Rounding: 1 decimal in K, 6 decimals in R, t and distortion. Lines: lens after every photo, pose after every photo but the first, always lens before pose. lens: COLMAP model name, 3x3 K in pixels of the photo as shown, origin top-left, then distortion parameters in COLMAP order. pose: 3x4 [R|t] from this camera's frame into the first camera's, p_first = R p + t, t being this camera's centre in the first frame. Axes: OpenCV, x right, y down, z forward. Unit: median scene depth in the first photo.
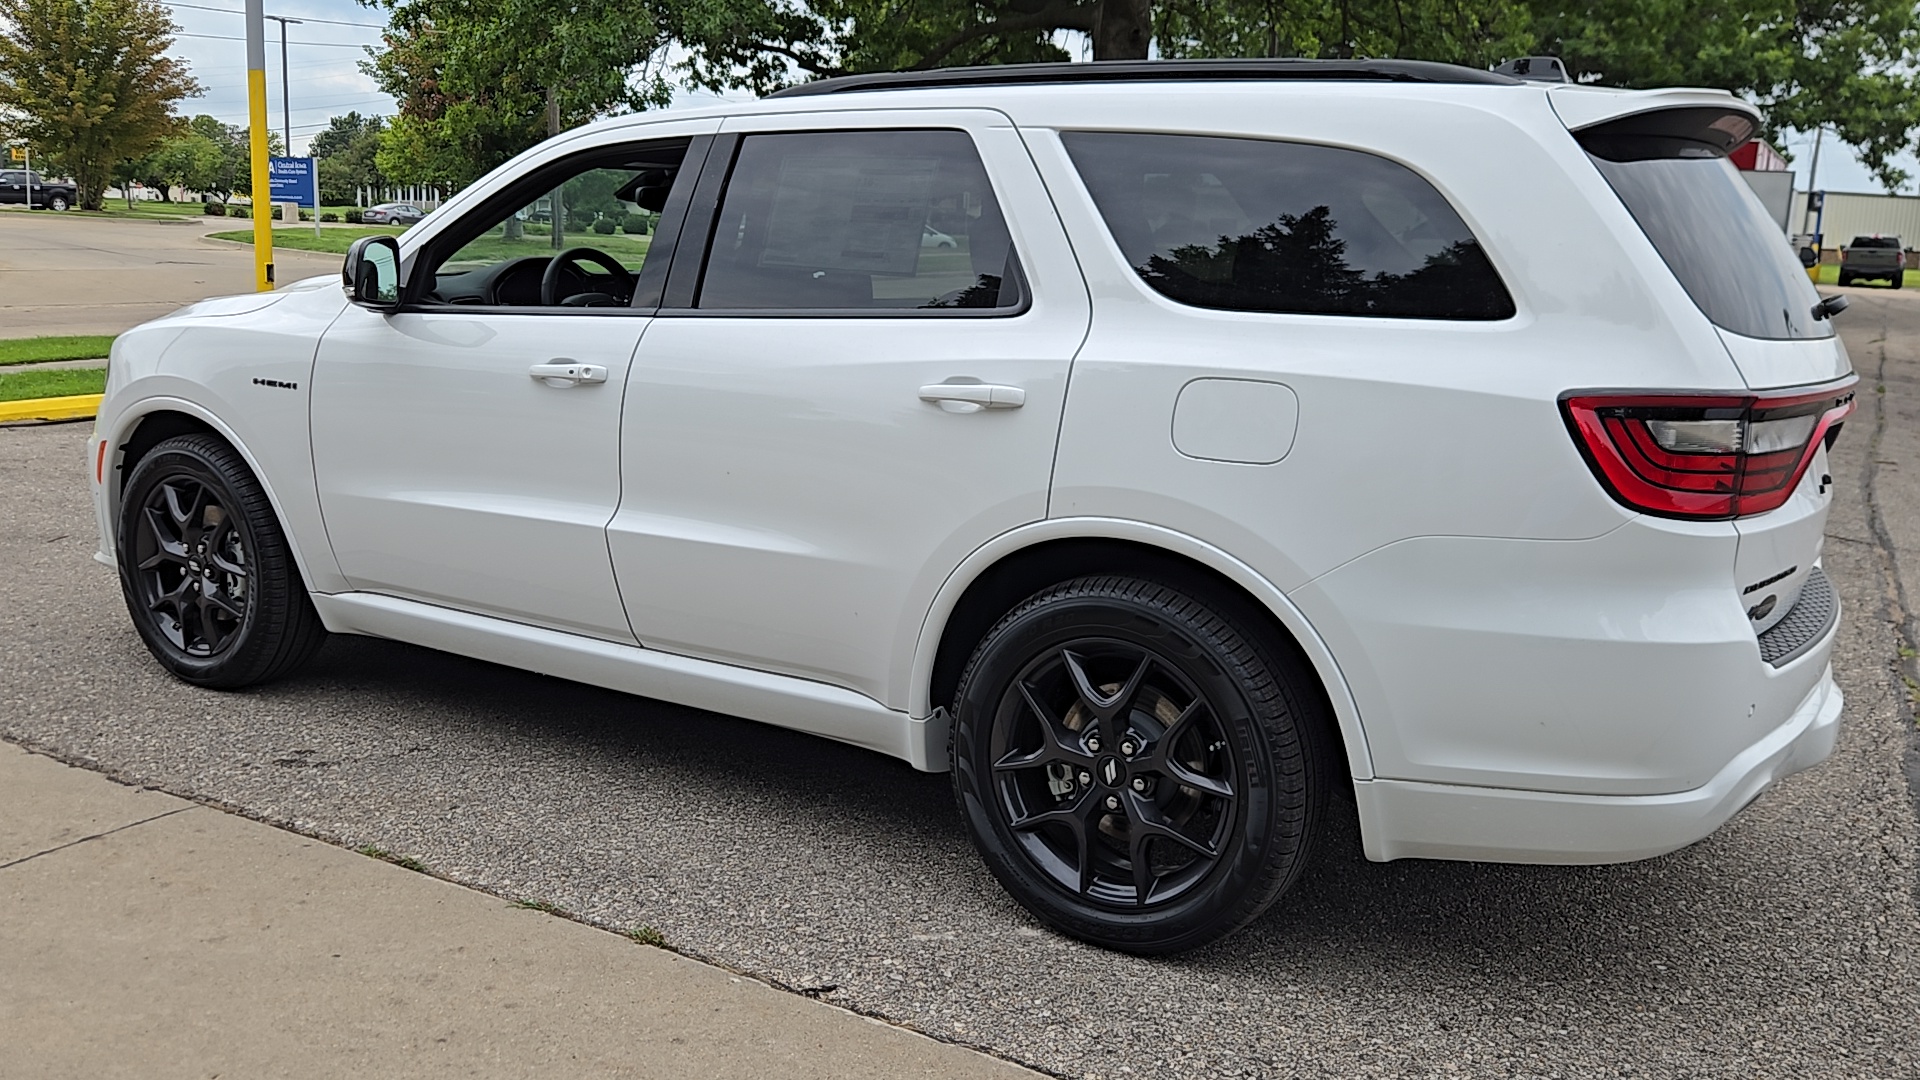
lens RADIAL K [[1605.7, 0, 952.2], [0, 1605.7, 549.9], [0, 0, 1]] dist [0.005278, -0.007367]
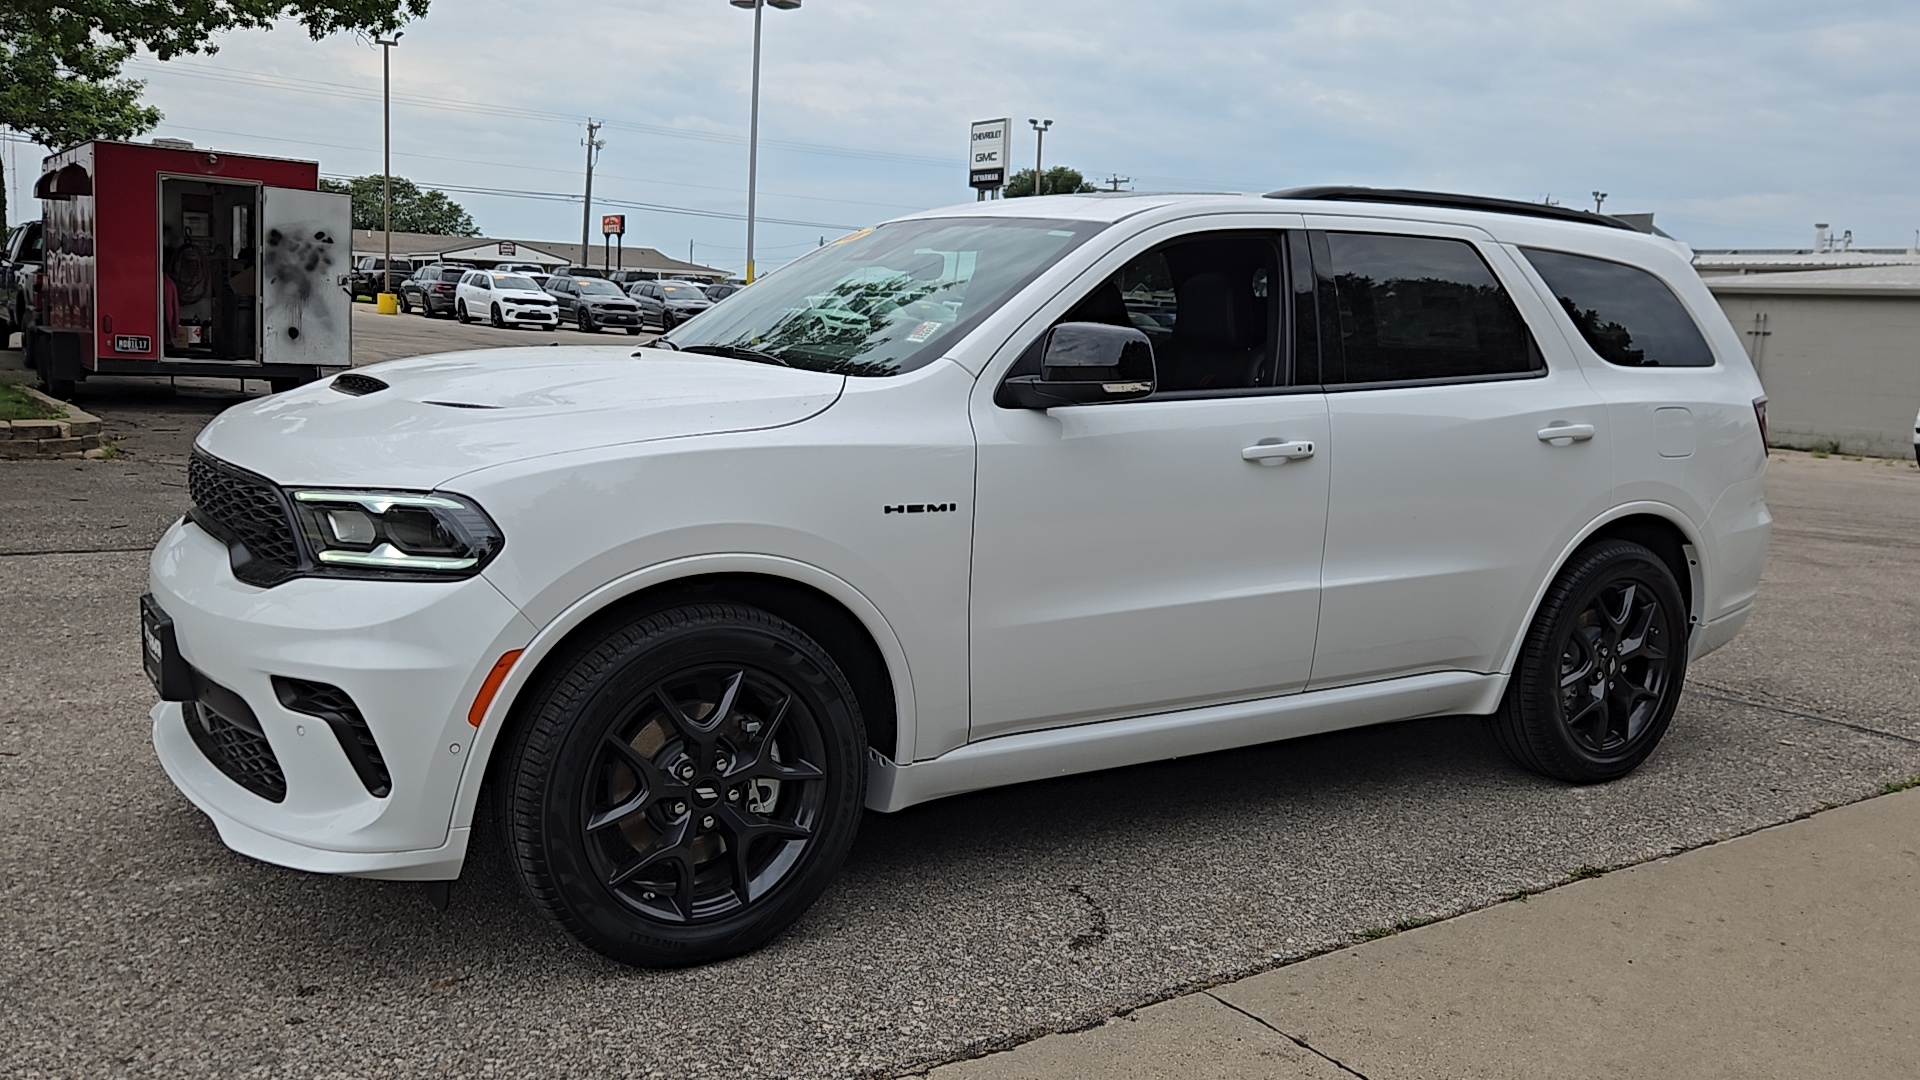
lens RADIAL K [[1605.7, 0, 951.4], [0, 1605.7, 532.0], [0, 0, 1]] dist [0.005278, -0.007367]
pose [[0.418400, -0.140989, 0.897253, -1.300274], [0.144773, 0.985601, 0.087362, -0.183592], [-0.896651, 0.093346, 0.432787, 0.748900]]
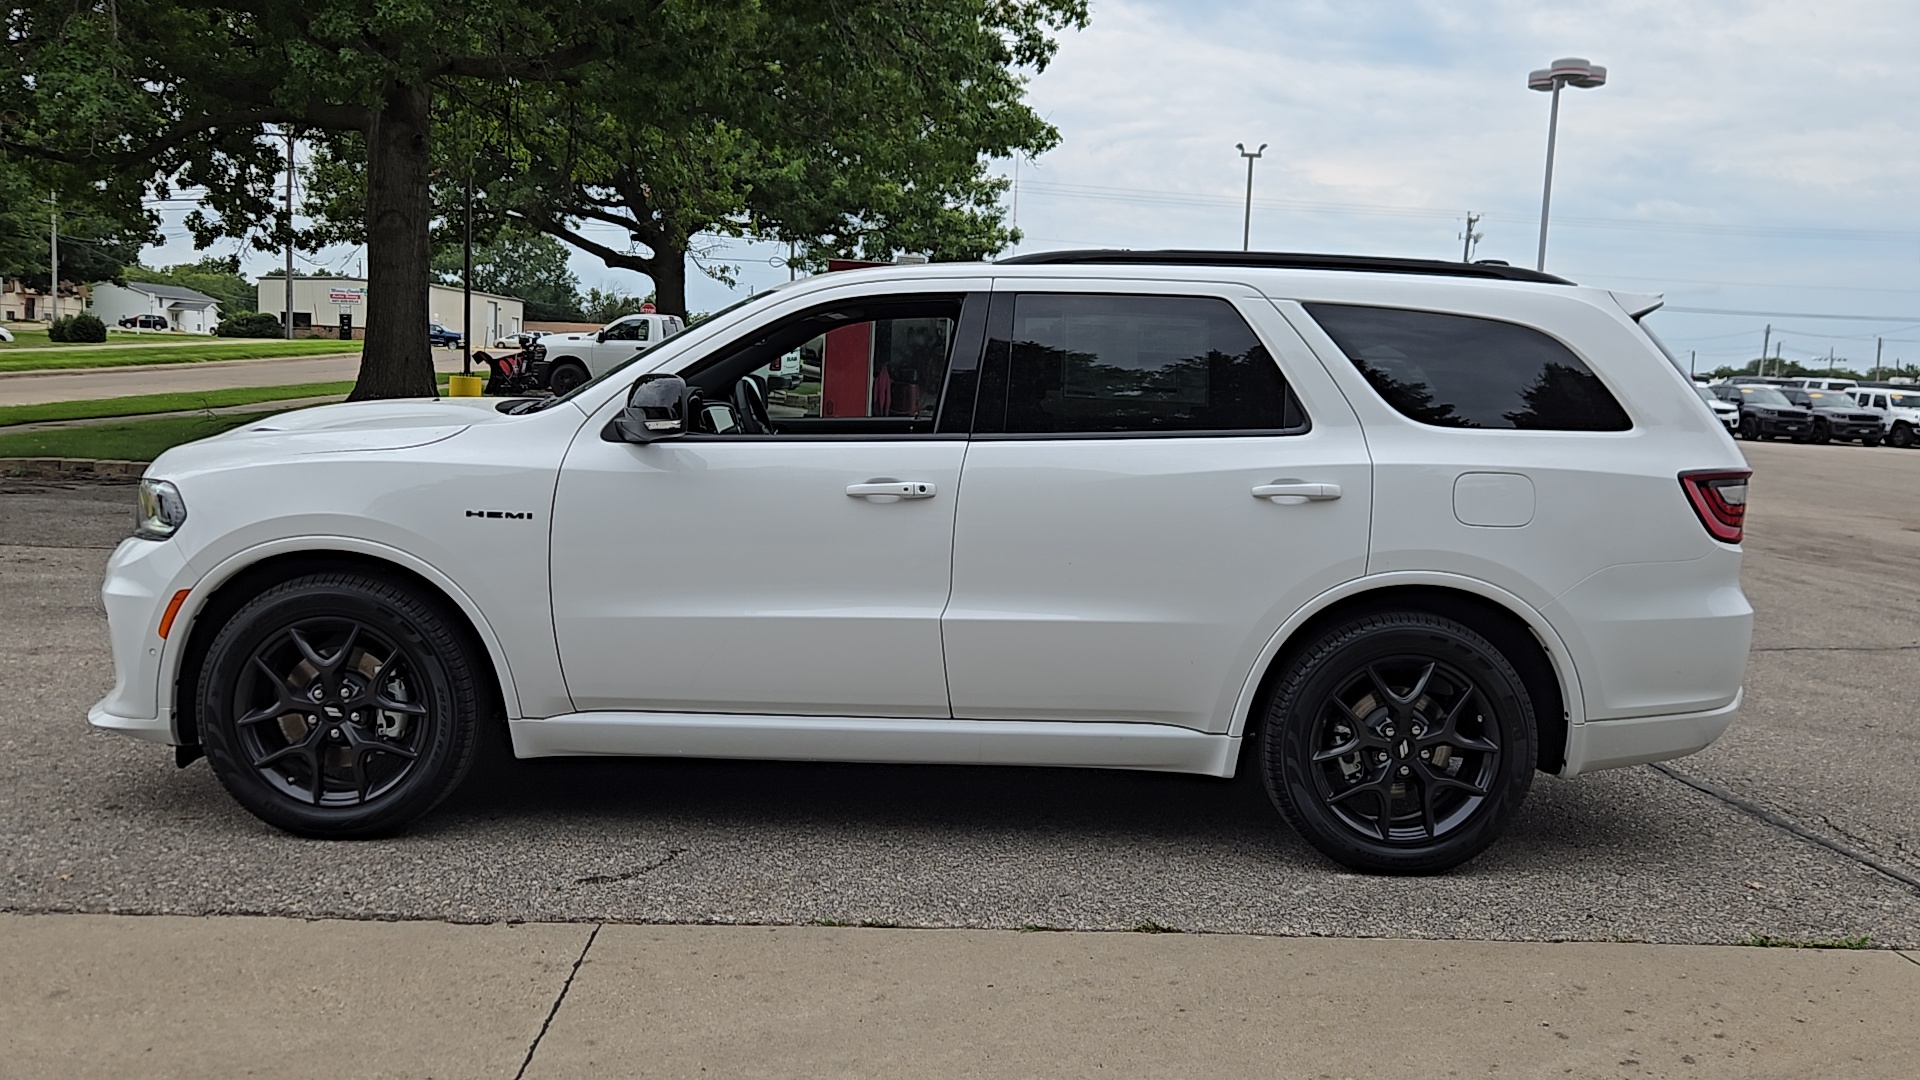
lens RADIAL K [[1605.7, 0, 951.0], [0, 1605.7, 540.3], [0, 0, 1]] dist [0.005278, -0.007367]
pose [[0.841168, -0.060113, 0.537422, -0.842301], [0.094182, 0.994899, -0.036130, -0.027818], [-0.532509, 0.081006, 0.842539, -0.005620]]
